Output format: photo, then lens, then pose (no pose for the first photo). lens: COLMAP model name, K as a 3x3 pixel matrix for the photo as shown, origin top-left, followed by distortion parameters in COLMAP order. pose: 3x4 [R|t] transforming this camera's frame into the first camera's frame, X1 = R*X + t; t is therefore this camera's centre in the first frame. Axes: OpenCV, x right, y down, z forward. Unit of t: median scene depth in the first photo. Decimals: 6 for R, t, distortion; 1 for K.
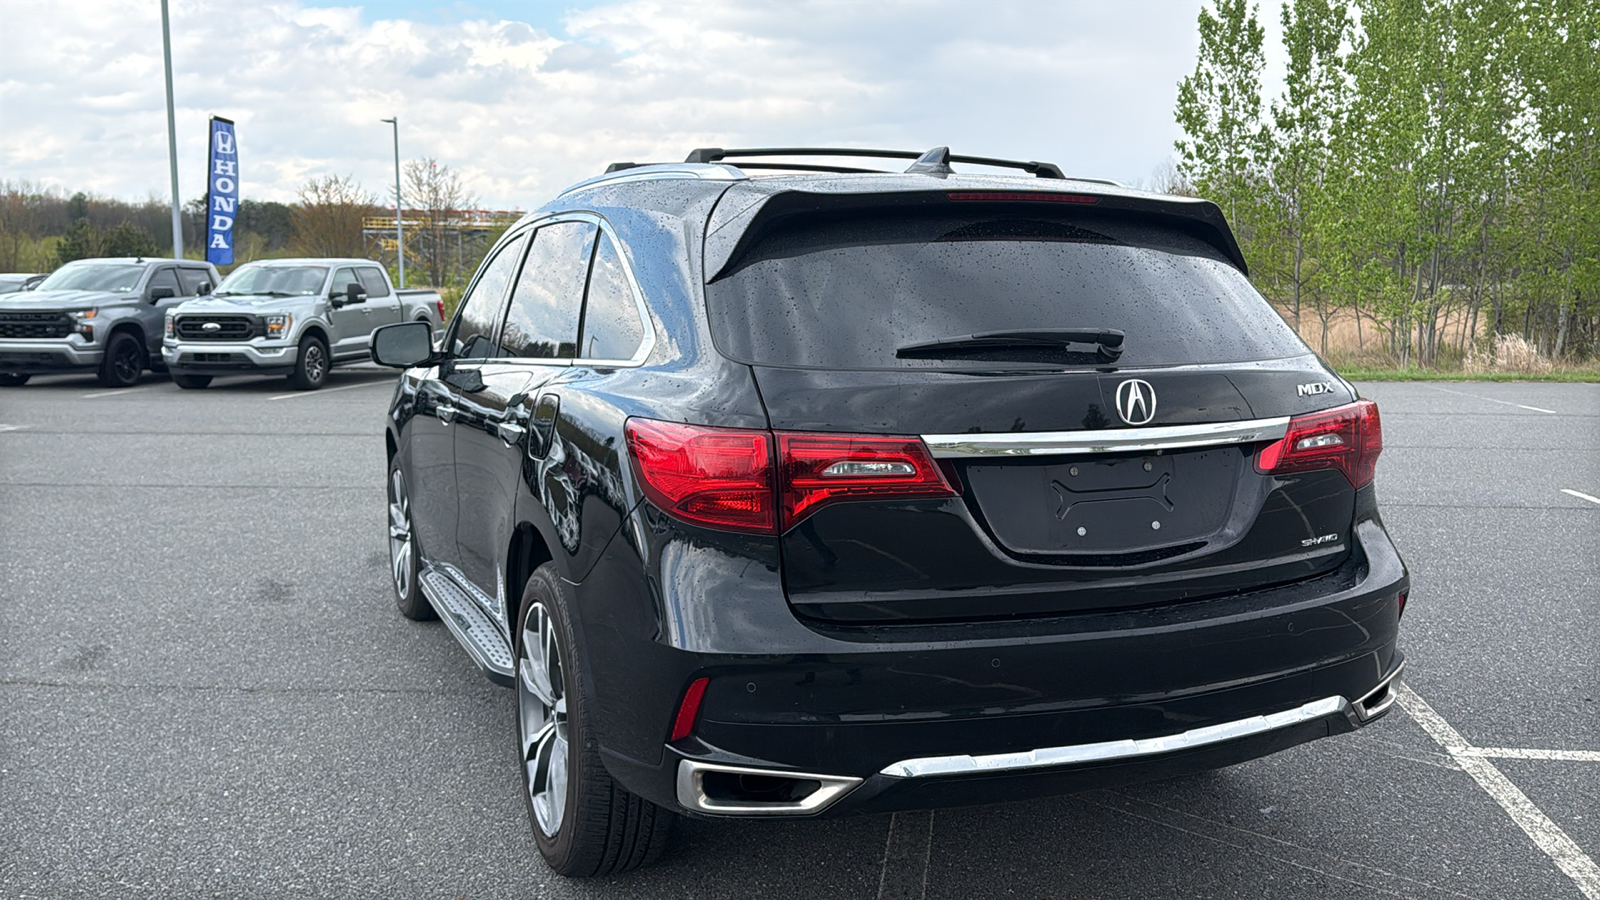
lens RADIAL K [[1354.9, 0, 839.4], [0, 1354.9, 445.5], [0, 0, 1]] dist [0.182483, -0.369640]
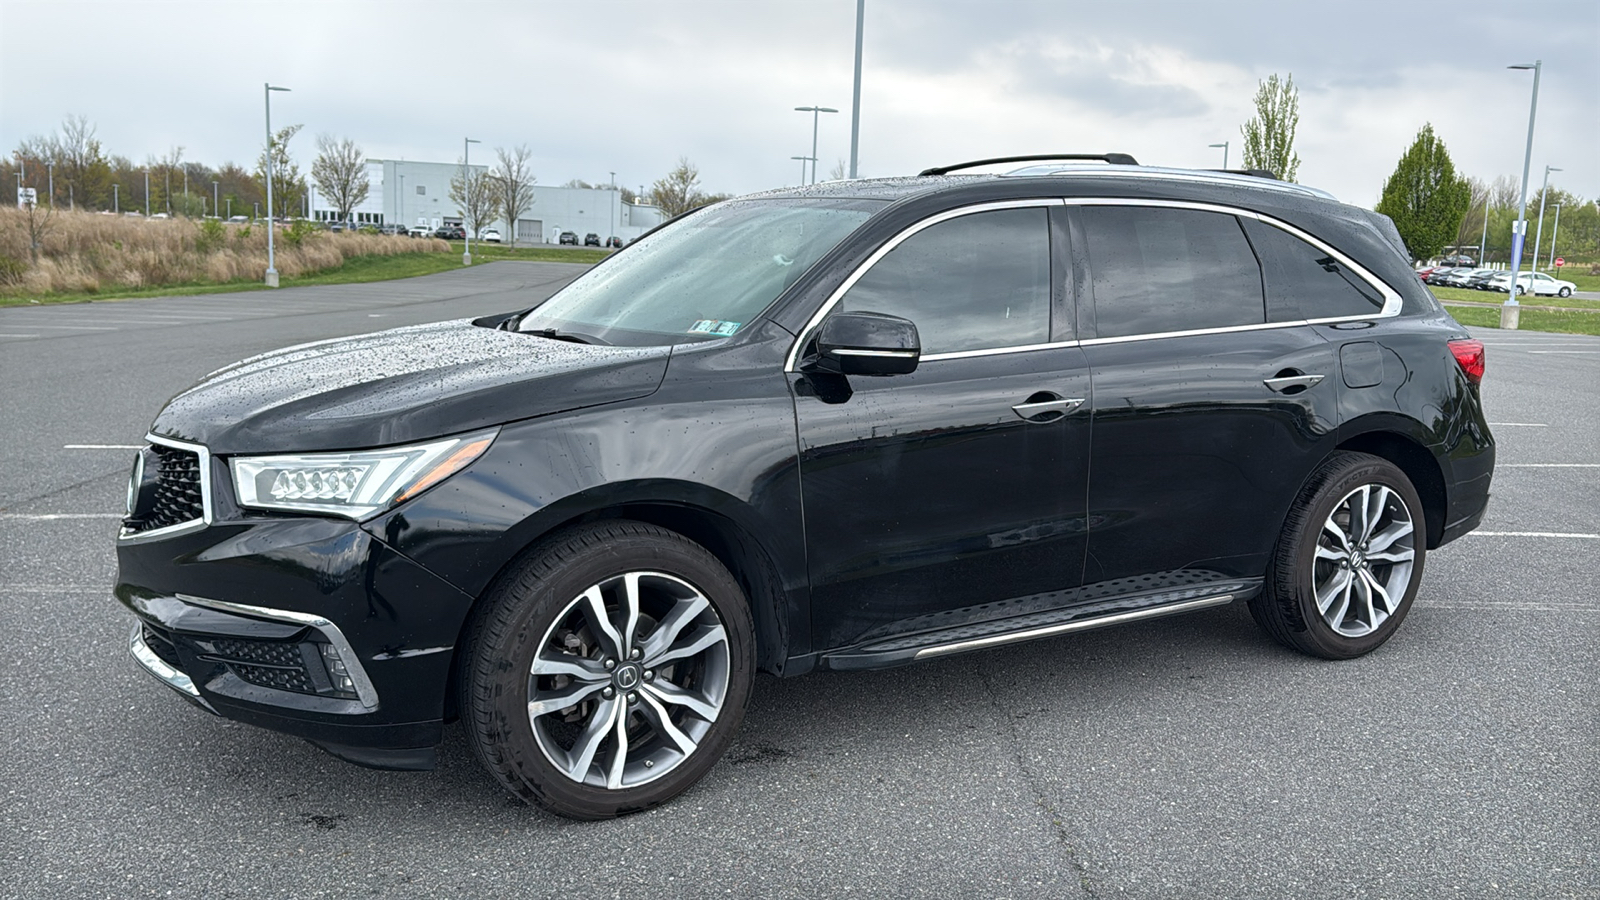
lens RADIAL K [[1364.4, 0, 820.6], [0, 1364.4, 458.1], [0, 0, 1]] dist [0.165866, -0.303879]
pose [[-0.135323, -0.147474, 0.979765, -1.350230], [0.093659, 0.982529, 0.160826, -0.175525], [-0.986365, 0.113527, -0.119146, 1.482910]]
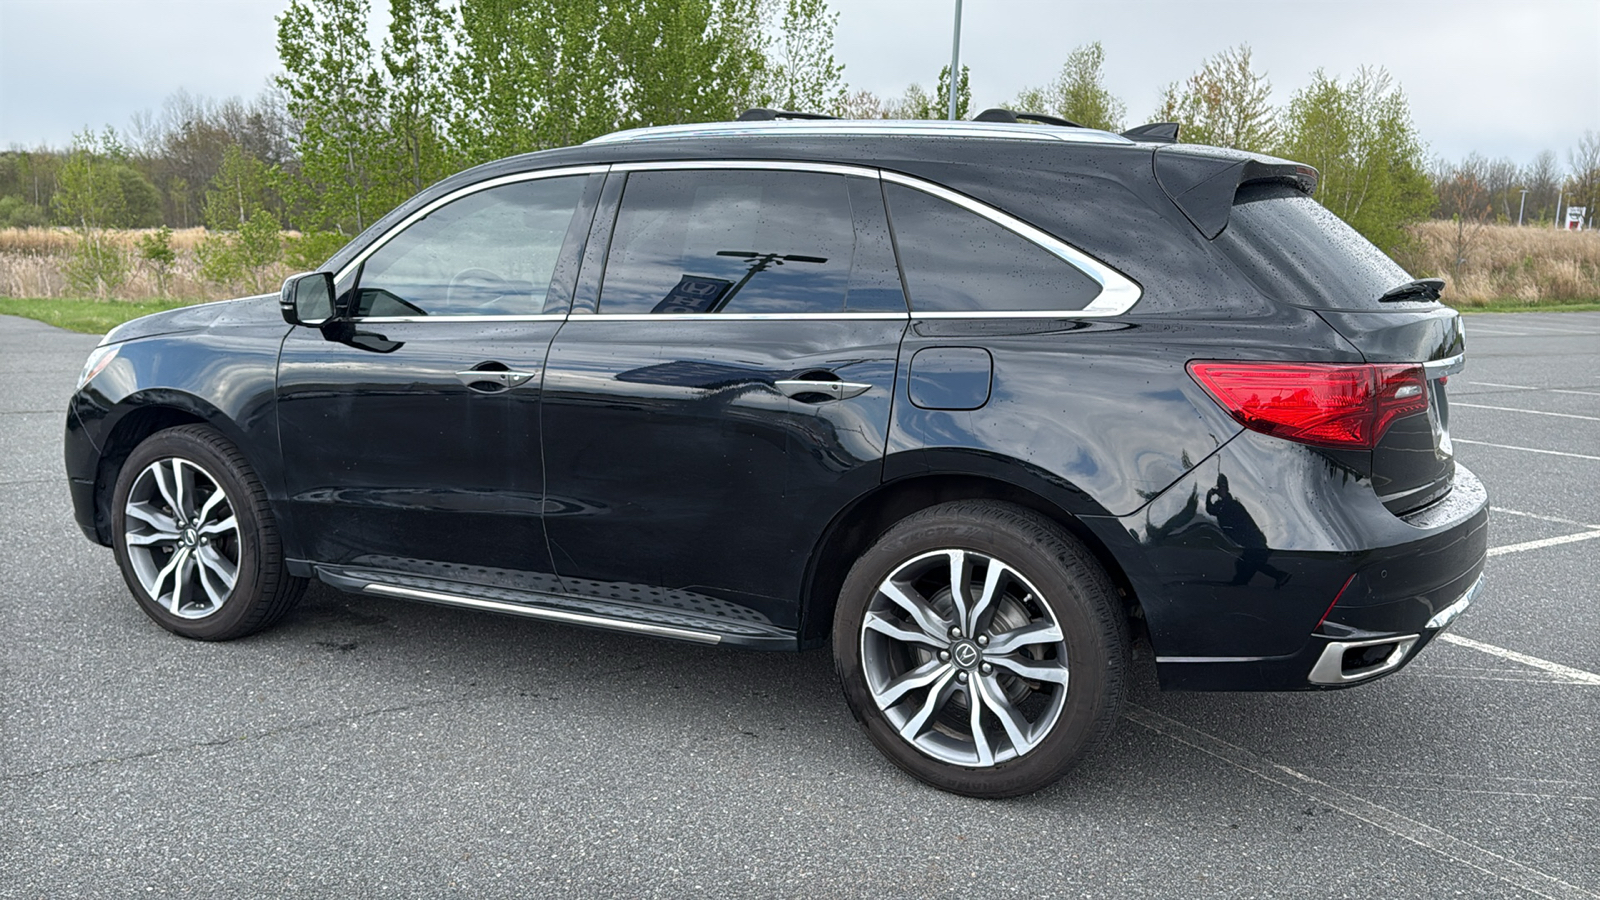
lens RADIAL K [[1358.8, 0, 803.1], [0, 1358.8, 457.6], [0, 0, 1]] dist [0.160888, -0.306144]
pose [[0.787503, -0.081914, 0.610844, -0.790775], [0.053827, 0.996482, 0.064235, -0.022231], [-0.613956, -0.017705, 0.789141, 0.220033]]
